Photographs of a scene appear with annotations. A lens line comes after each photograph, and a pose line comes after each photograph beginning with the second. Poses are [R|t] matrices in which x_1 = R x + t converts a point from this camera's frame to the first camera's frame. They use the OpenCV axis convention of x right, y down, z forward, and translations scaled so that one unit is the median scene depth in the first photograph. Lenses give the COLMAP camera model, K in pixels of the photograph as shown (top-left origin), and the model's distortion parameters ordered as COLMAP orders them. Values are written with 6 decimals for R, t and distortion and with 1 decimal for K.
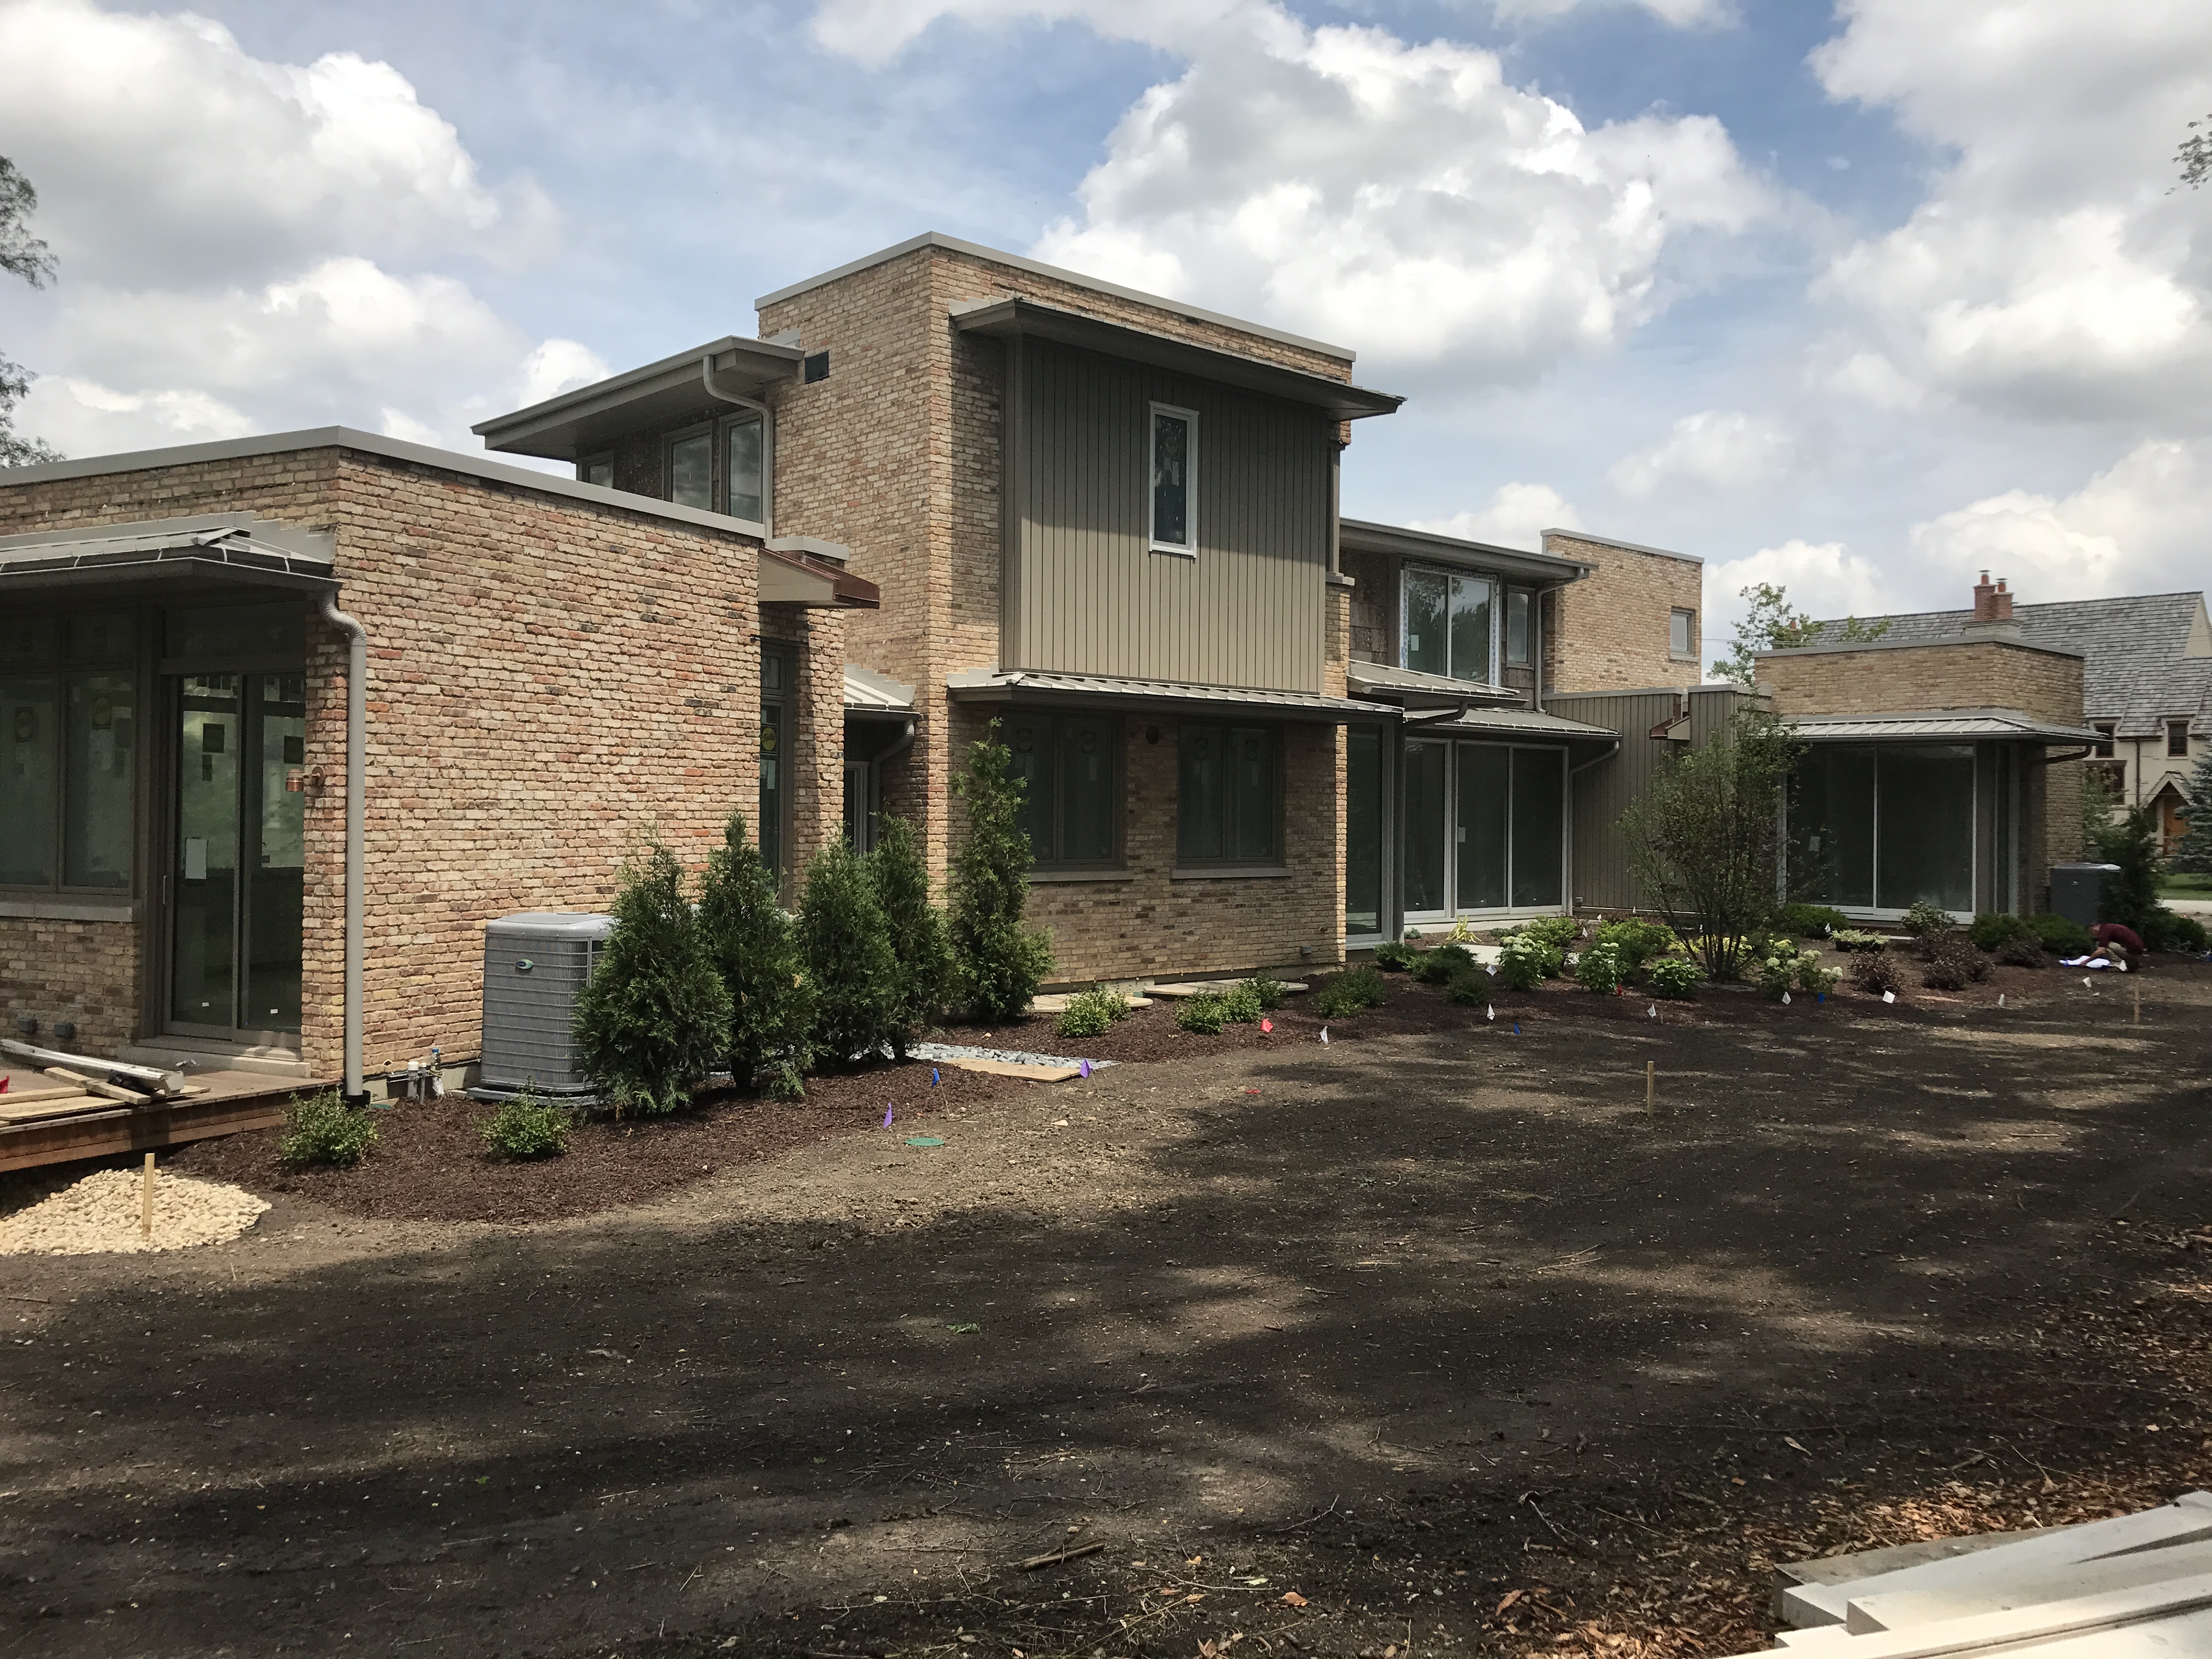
lens RADIAL K [[1760.3, 0, 1106.0], [0, 1760.3, 829.5], [0, 0, 1]] dist [0.001991, 0.003063]
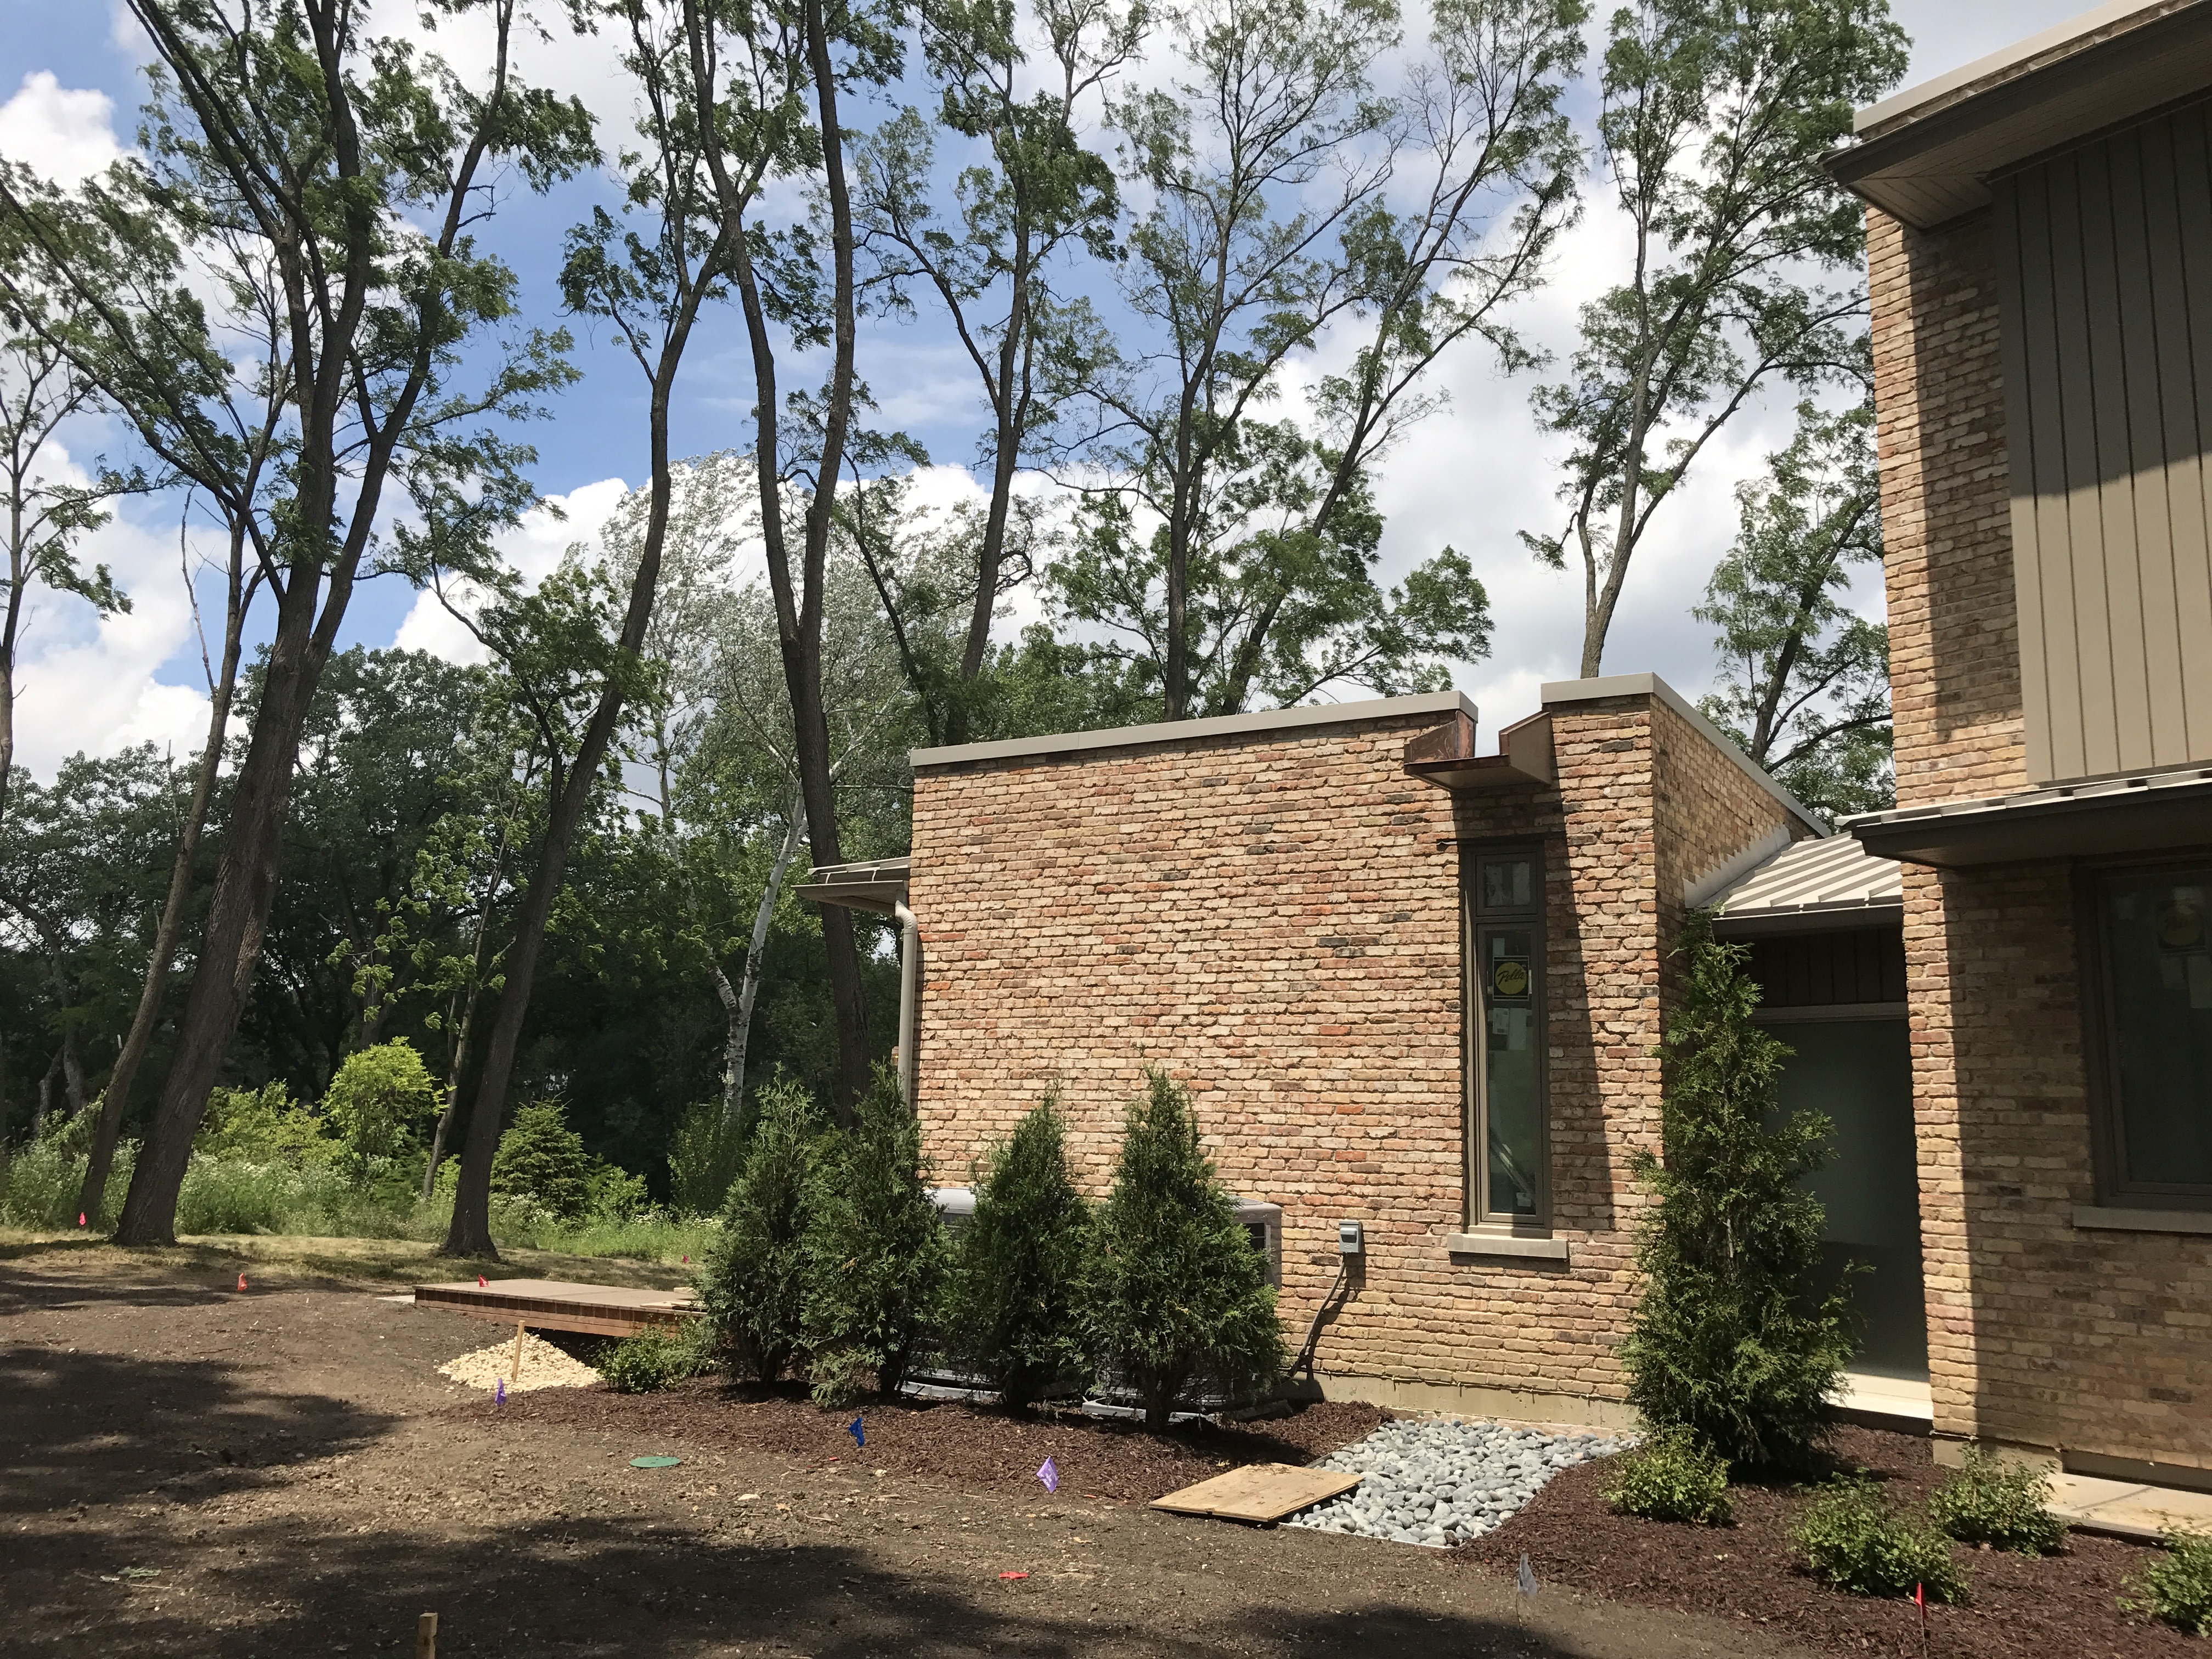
lens RADIAL K [[1783.0, 0, 1159.5], [0, 1783.0, 822.5], [0, 0, 1]] dist [0.151387, -0.263874]
pose [[-0.035227, -0.197979, -0.979573, 0.586264], [-0.039759, 0.979683, -0.196572, 0.037778], [0.998588, 0.032022, -0.042383, 0.989097]]
